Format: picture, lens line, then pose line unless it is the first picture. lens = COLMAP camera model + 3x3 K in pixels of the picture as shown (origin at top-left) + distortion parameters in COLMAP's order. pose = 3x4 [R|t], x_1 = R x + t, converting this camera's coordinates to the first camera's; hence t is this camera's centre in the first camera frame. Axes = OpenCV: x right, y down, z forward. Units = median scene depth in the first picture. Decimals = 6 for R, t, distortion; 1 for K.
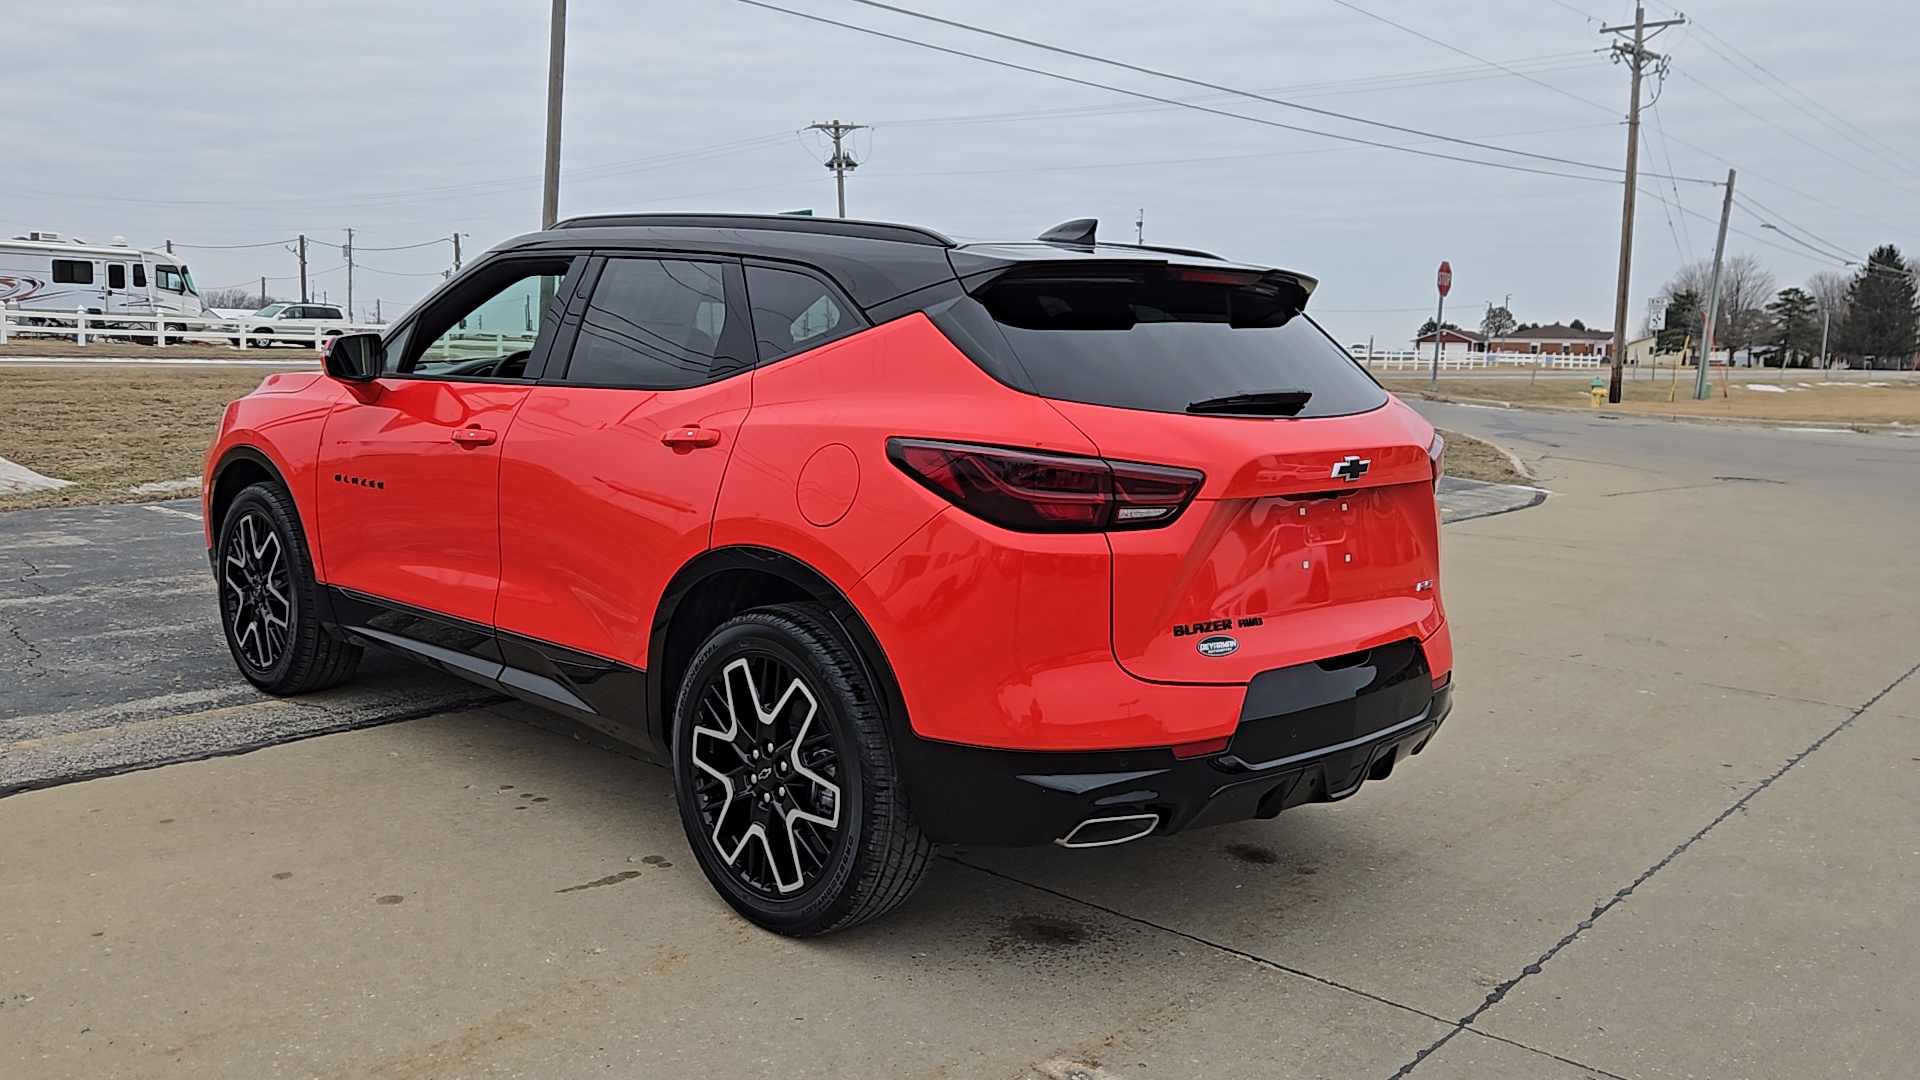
lens RADIAL K [[1598.4, 0, 951.1], [0, 1598.4, 549.1], [0, 0, 1]] dist [0.019100, -0.006346]
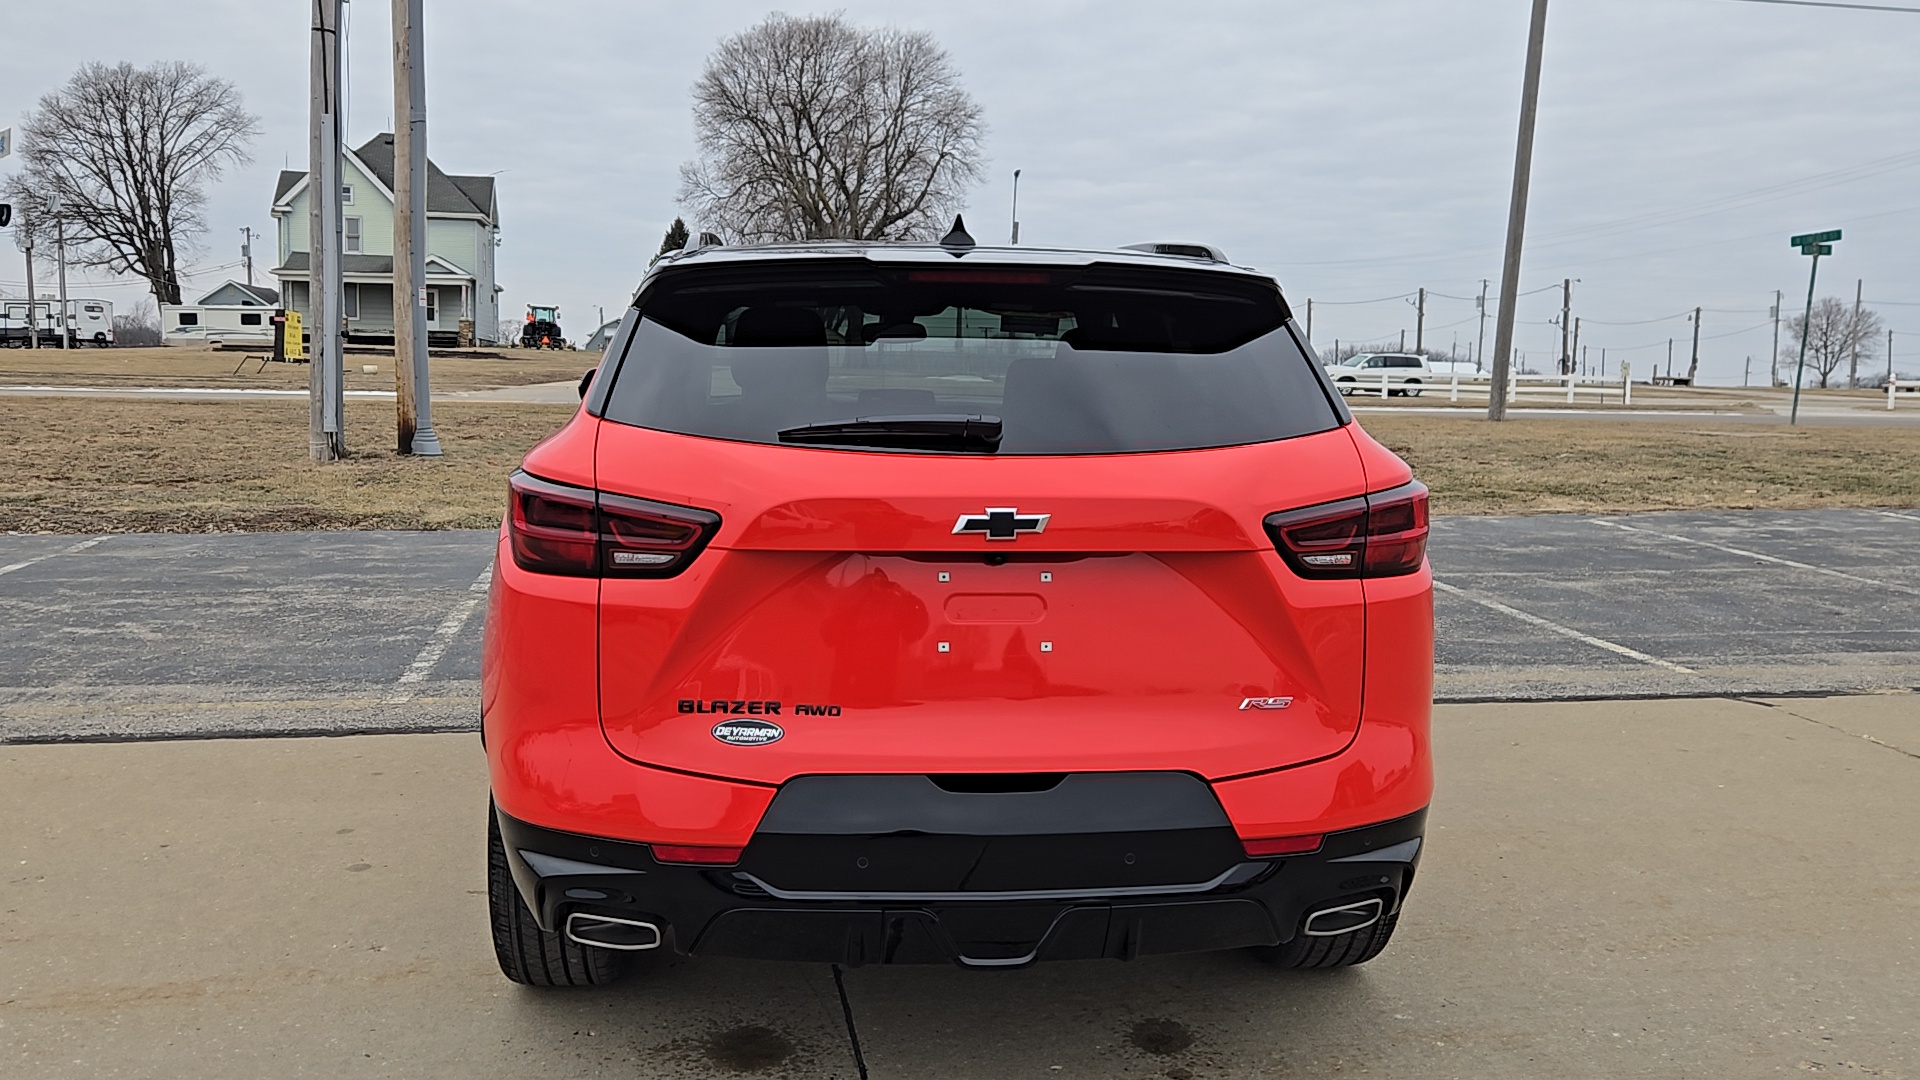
lens RADIAL K [[1598.4, 0, 957.0], [0, 1598.4, 534.4], [0, 0, 1]] dist [0.019100, -0.006346]
pose [[0.767849, 0.055780, -0.638197, 0.409629], [-0.081004, 0.996660, -0.010350, -0.020960], [0.635488, 0.059644, 0.769803, 0.241820]]
